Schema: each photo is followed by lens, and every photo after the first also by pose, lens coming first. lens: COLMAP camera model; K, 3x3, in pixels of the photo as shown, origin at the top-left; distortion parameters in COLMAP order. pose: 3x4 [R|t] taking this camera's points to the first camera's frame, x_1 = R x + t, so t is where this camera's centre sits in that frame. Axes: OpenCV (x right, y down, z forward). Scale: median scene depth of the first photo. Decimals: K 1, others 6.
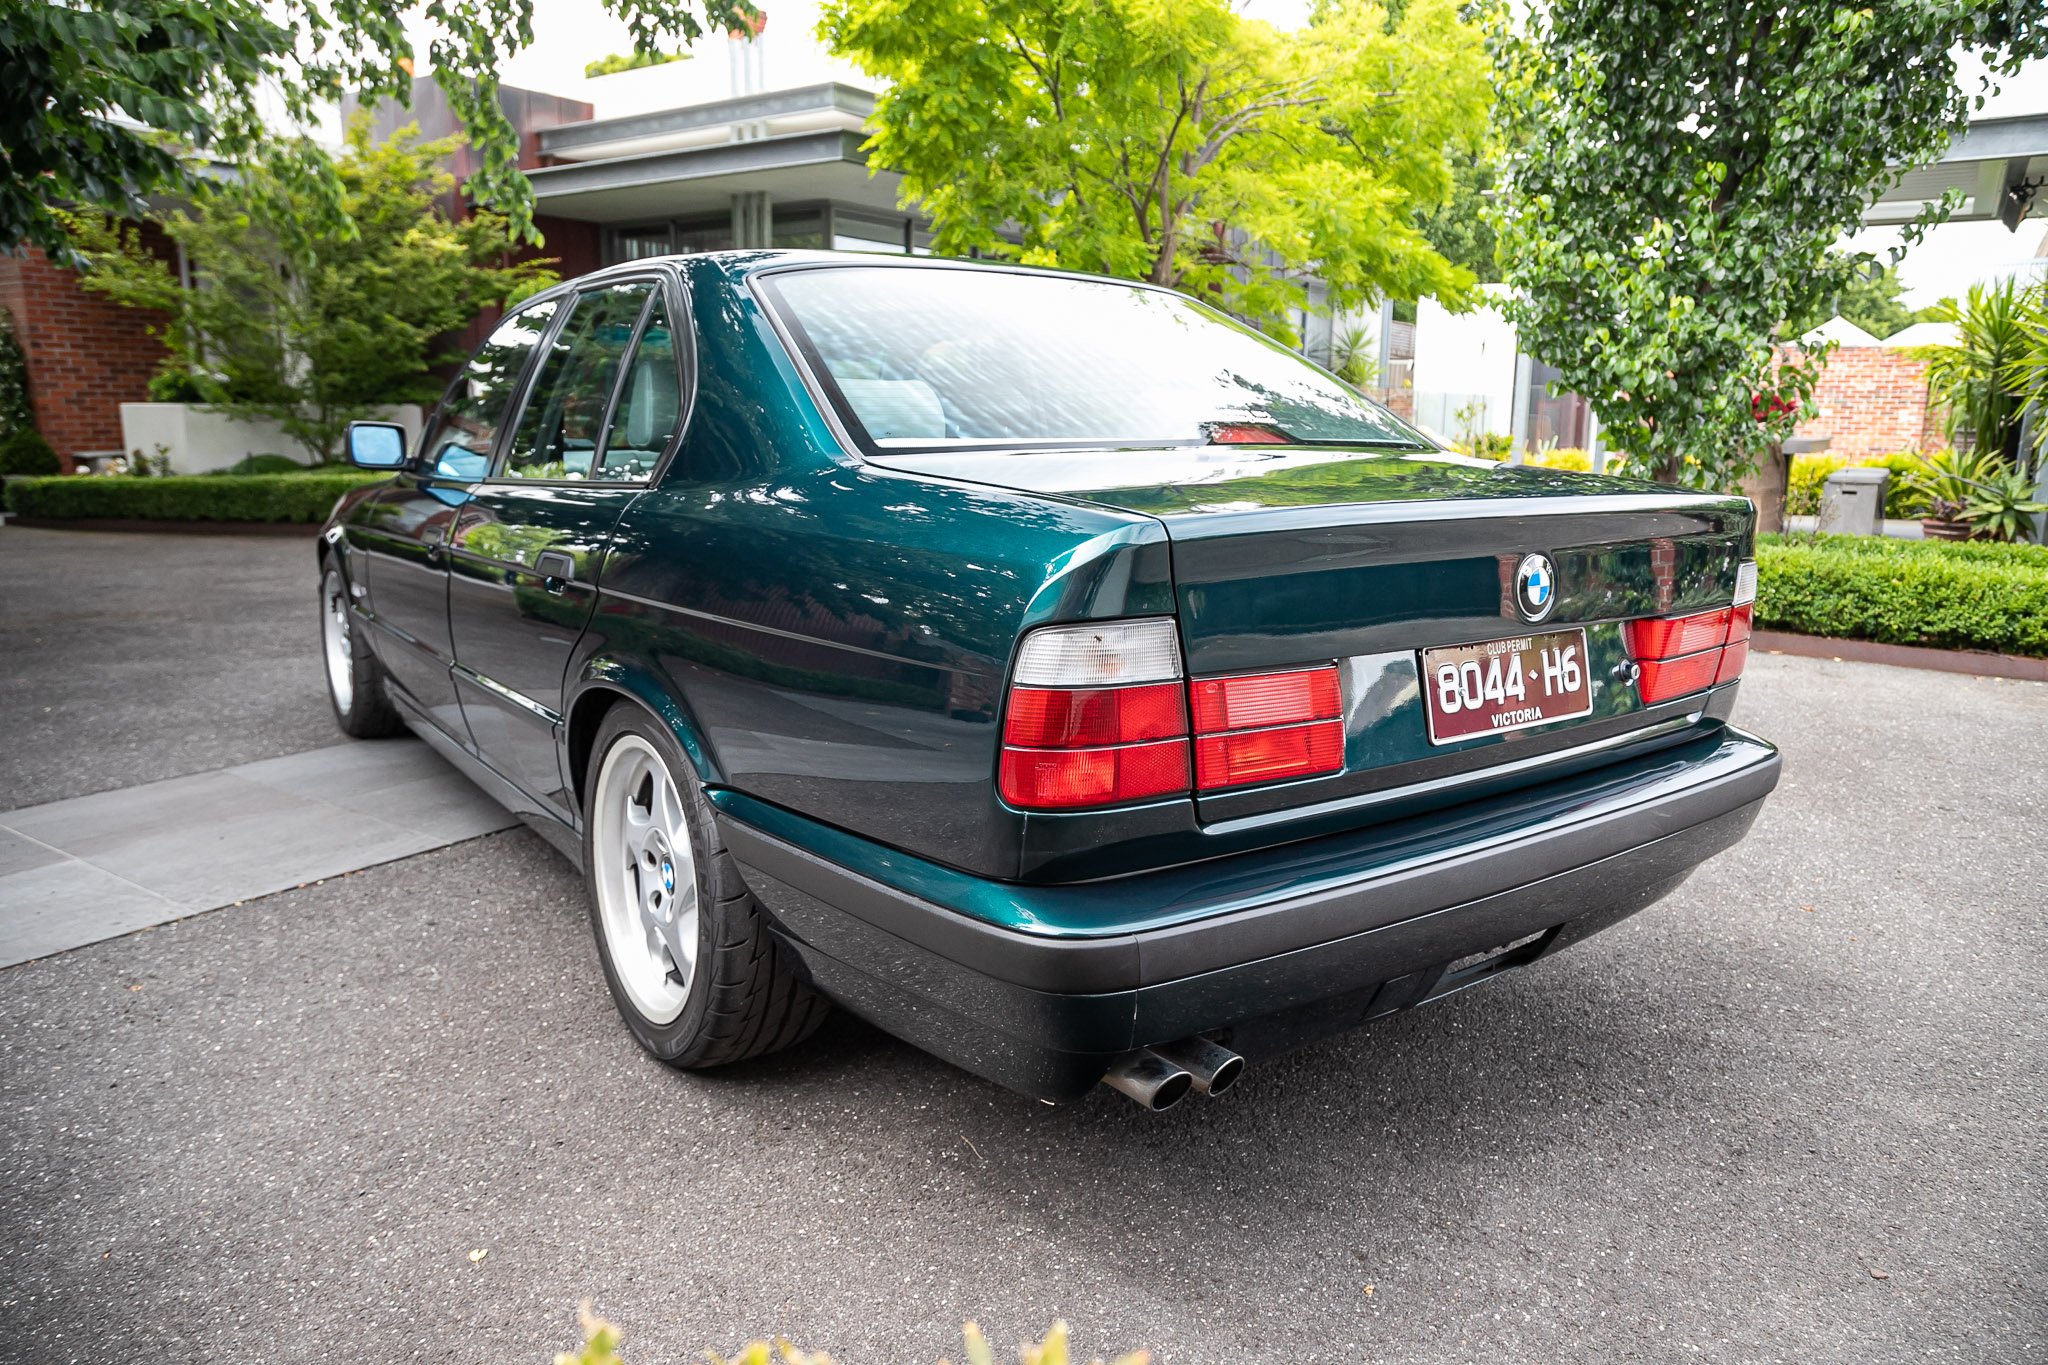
lens RADIAL K [[1353.5, 0, 1024.0], [0, 1353.5, 682.5], [0, 0, 1]] dist [0.000310, -0.001469]
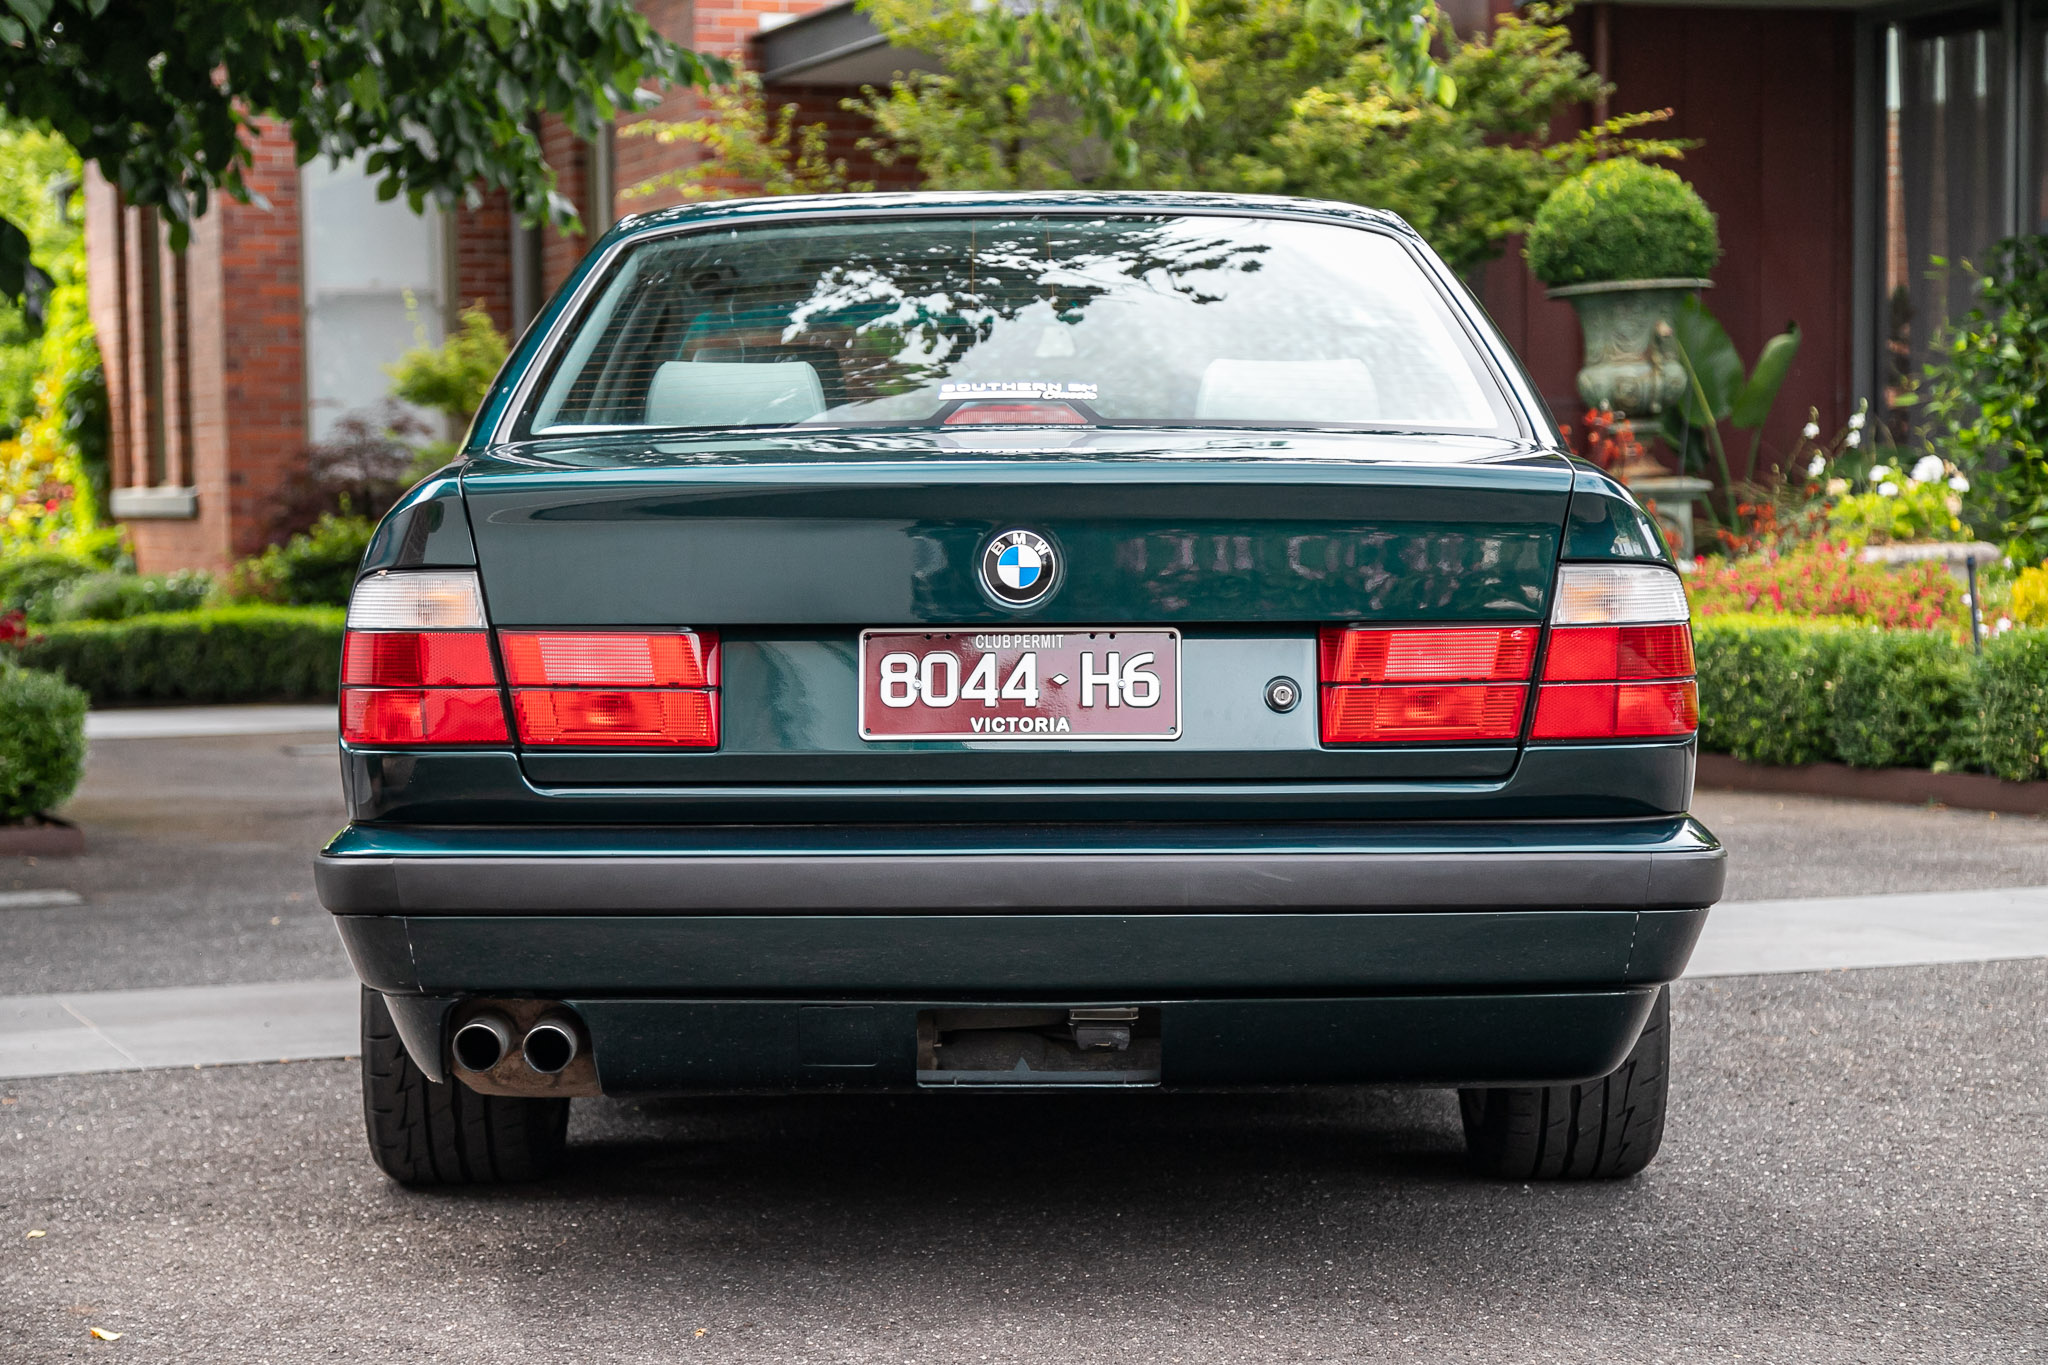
lens RADIAL K [[4295.2, 0, 1024.0], [0, 4295.2, 682.5], [0, 0, 1]] dist [0.211093, 0.229875]
pose [[0.816977, 0.004472, -0.576652, 1.698246], [-0.094291, 0.987548, -0.125929, 0.298635], [0.568909, 0.157254, 0.807226, -1.027319]]
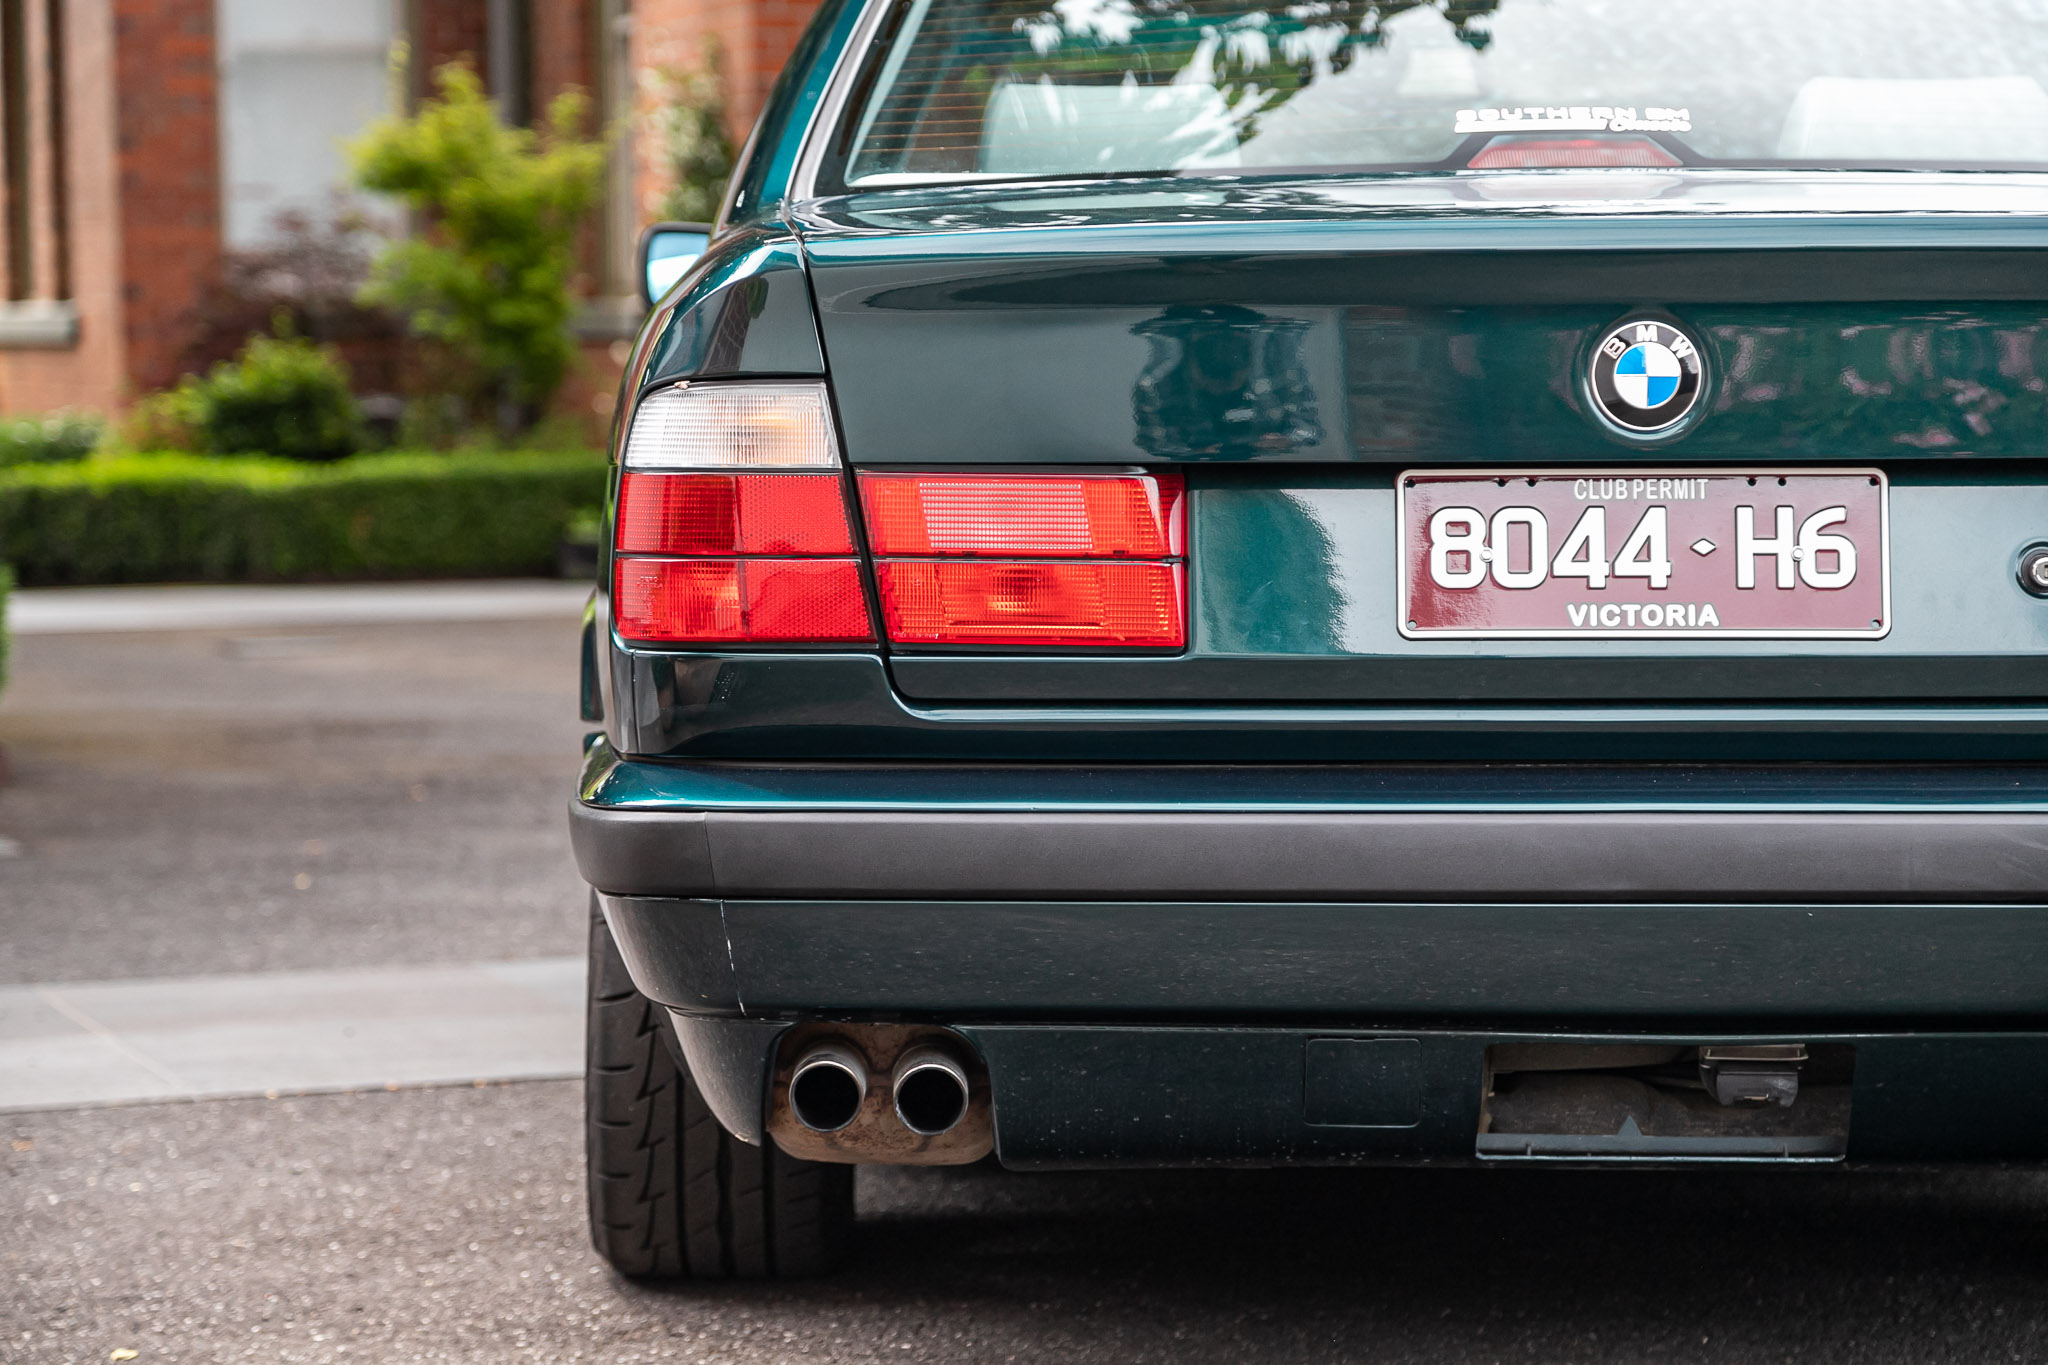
lens RADIAL K [[5454.1, 0, 1024.0], [0, 5454.1, 682.5], [0, 0, 1]] dist [0.320175, 0.081980]
pose [[0.811508, 0.019457, -0.584017, 1.313506], [-0.098345, 0.989737, -0.103679, 0.277037], [0.576006, 0.141572, 0.805093, -0.847386]]
